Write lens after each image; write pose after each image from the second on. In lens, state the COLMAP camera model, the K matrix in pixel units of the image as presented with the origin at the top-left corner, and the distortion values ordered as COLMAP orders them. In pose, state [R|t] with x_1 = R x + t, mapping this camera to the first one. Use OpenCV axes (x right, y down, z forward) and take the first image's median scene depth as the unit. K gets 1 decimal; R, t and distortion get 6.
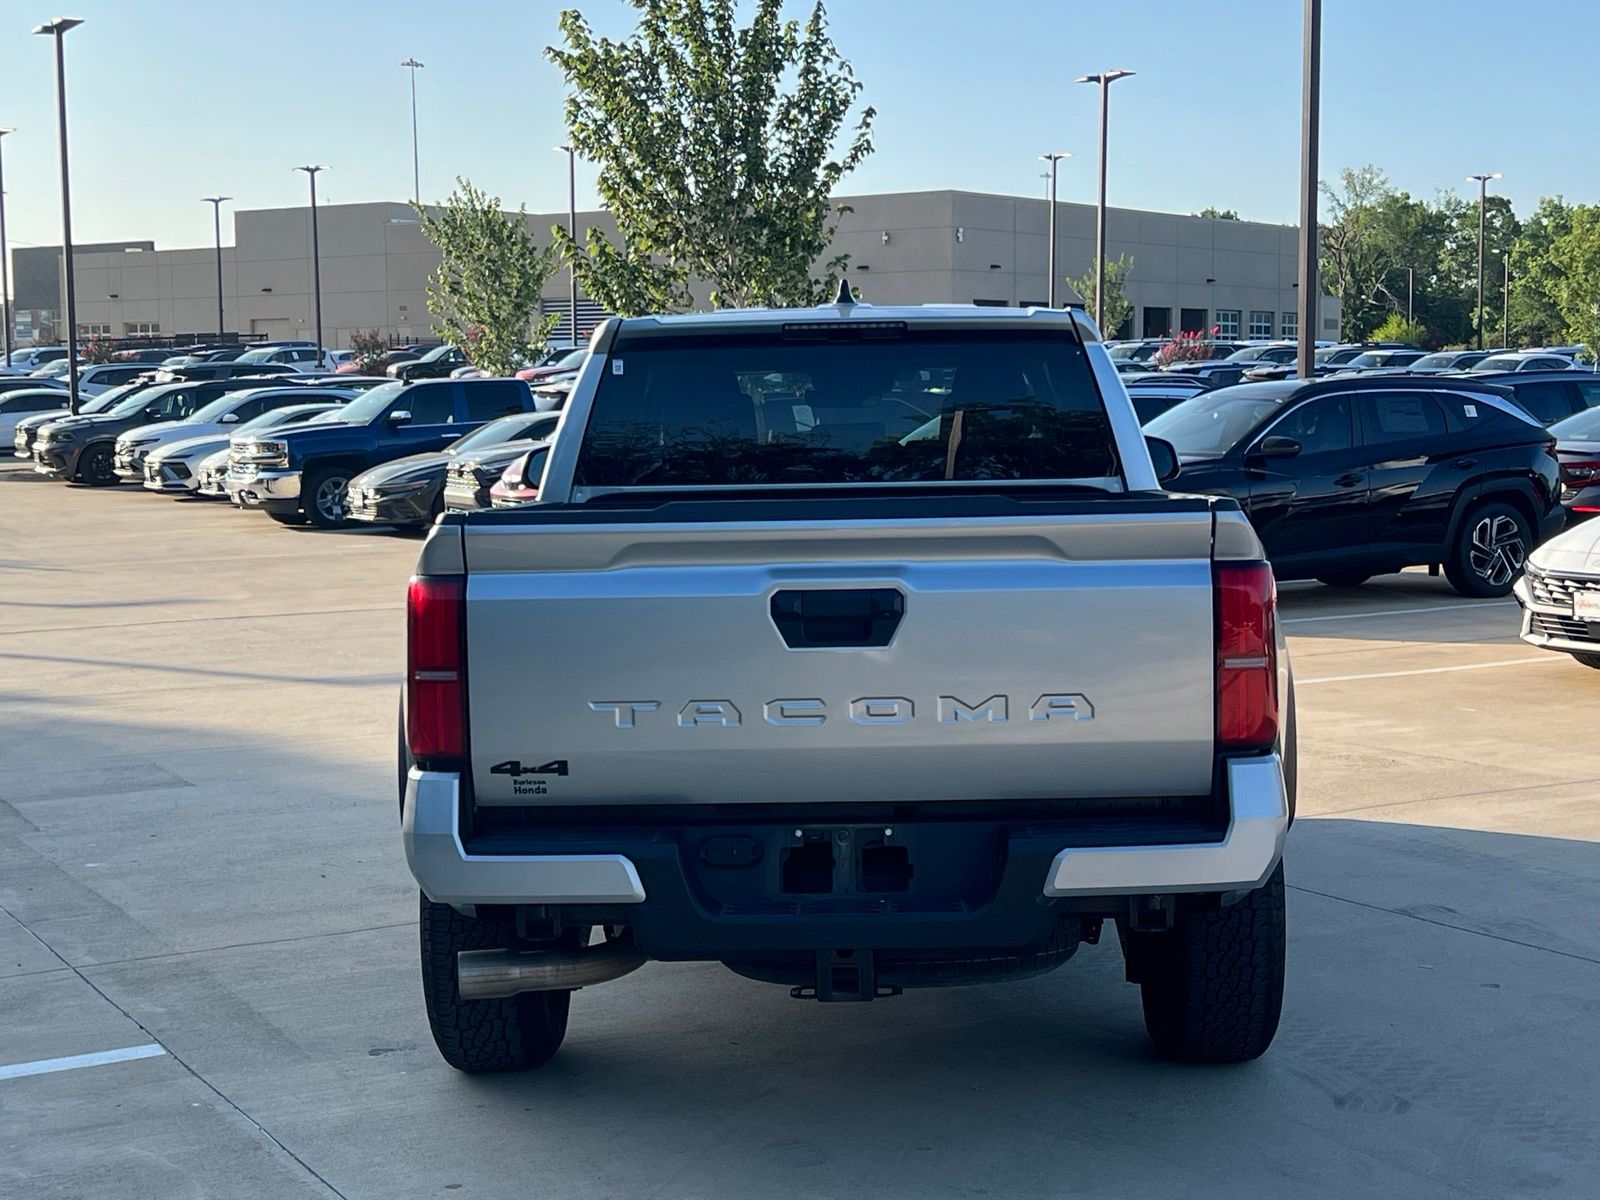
lens RADIAL K [[2500.2, 0, 802.5], [0, 2500.2, 603.5], [0, 0, 1]] dist [0.143865, 0.000000]
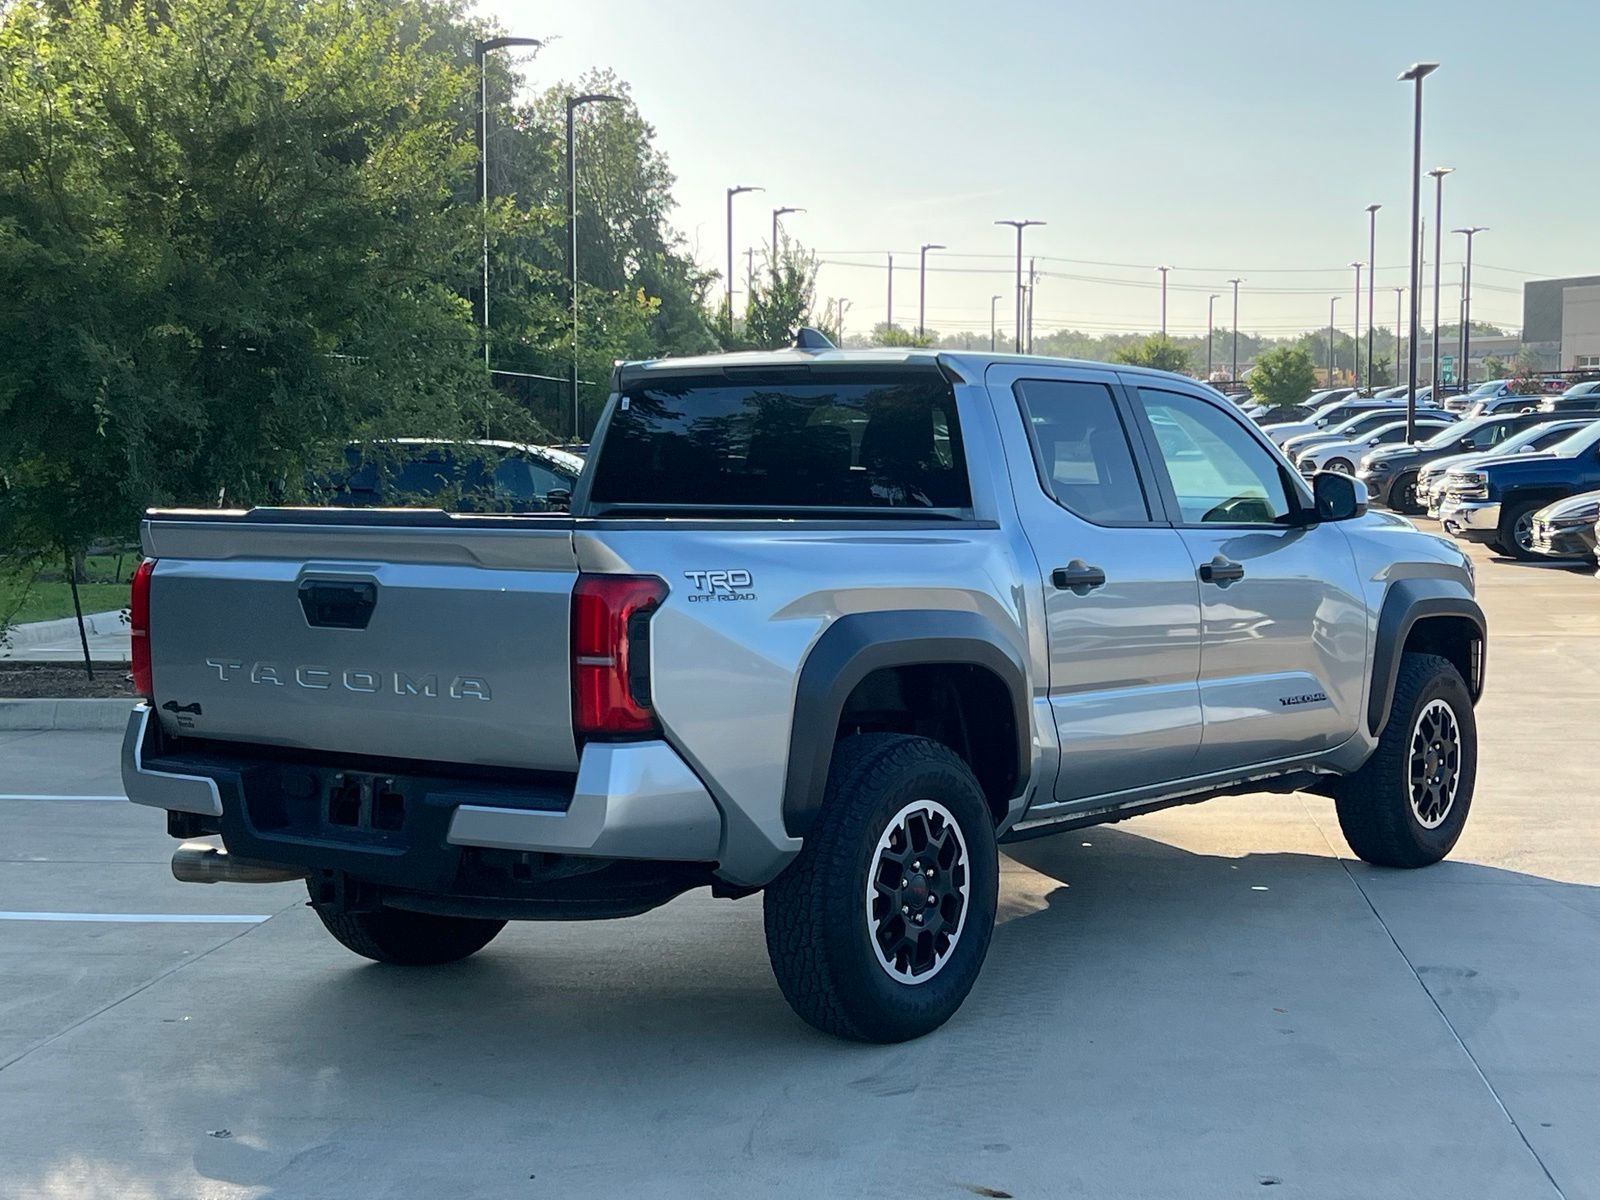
lens RADIAL K [[2500.2, 0, 799.5], [0, 2500.2, 608.3], [0, 0, 1]] dist [0.143865, 0.000000]
pose [[0.825340, 0.052657, -0.562175, 0.144268], [-0.058311, 0.998267, 0.007898, -0.002450], [0.561616, 0.026262, 0.826981, 0.014267]]
